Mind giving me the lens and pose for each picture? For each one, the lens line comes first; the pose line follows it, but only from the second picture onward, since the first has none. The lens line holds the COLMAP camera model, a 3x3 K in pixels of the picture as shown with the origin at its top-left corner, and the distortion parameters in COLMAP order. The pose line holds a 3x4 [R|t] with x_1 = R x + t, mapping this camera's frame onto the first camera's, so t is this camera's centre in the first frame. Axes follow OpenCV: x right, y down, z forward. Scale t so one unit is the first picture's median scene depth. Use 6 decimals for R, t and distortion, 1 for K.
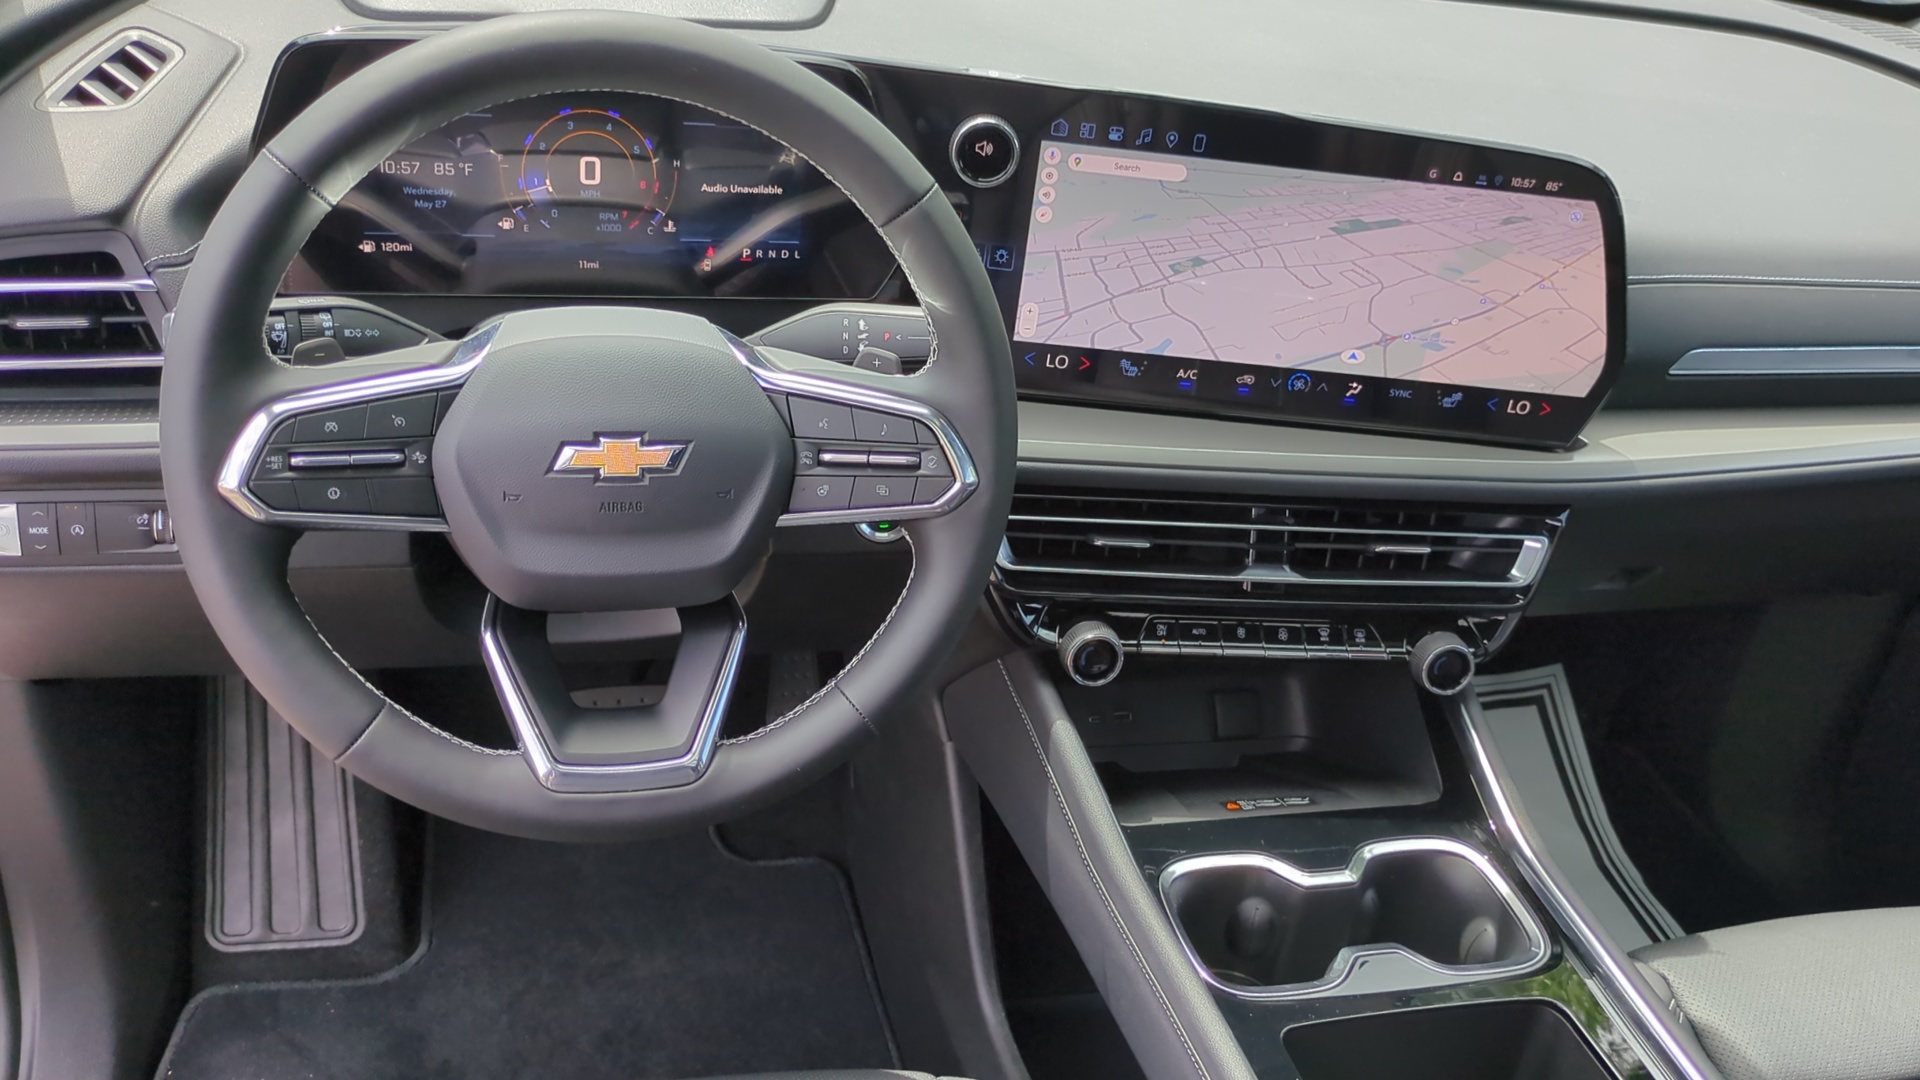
lens RADIAL K [[1777.4, 0, 953.7], [0, 1777.4, 514.2], [0, 0, 1]] dist [0.063105, -0.009563]
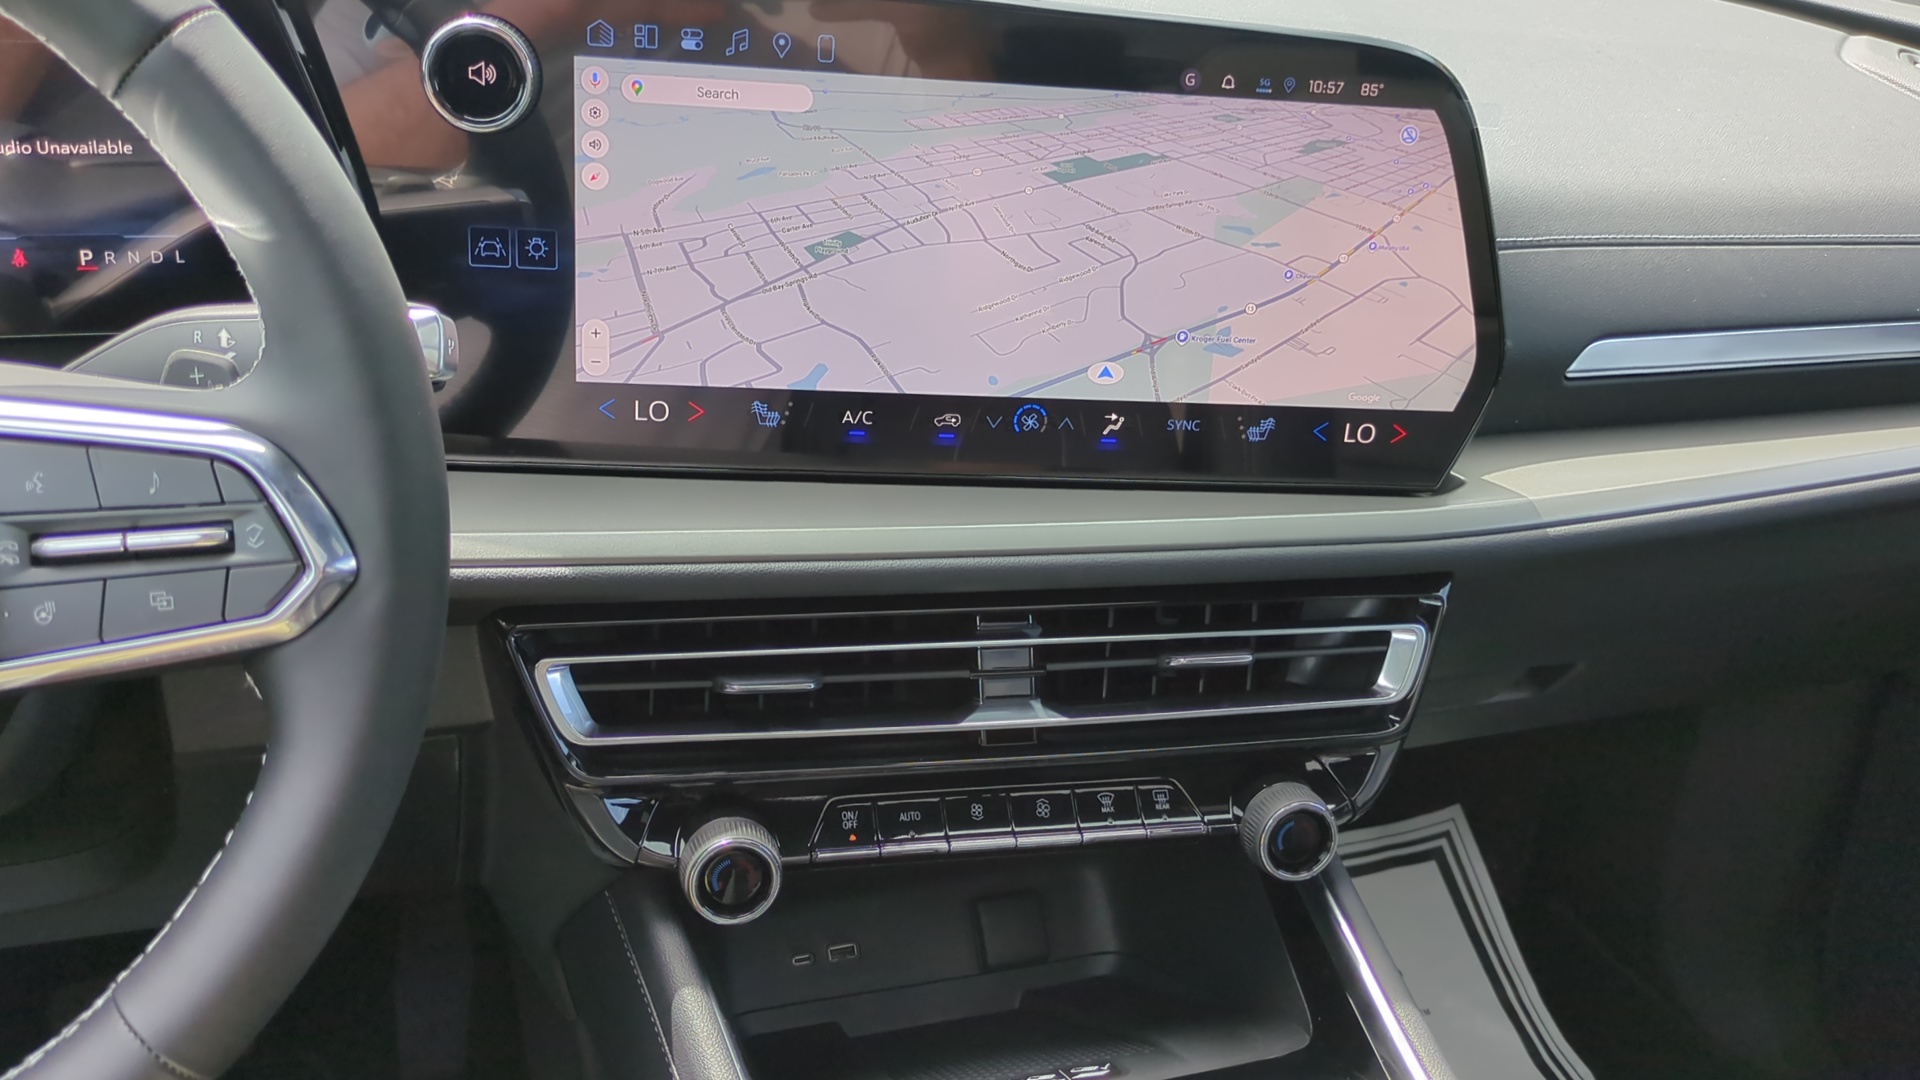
lens RADIAL K [[1777.4, 0, 953.7], [0, 1777.4, 514.2], [0, 0, 1]] dist [0.063105, -0.009563]
pose [[0.994232, -0.079913, 0.071524, 0.117518], [0.087237, 0.990539, -0.105936, 0.028086], [-0.062382, 0.111565, 0.991797, 0.359855]]
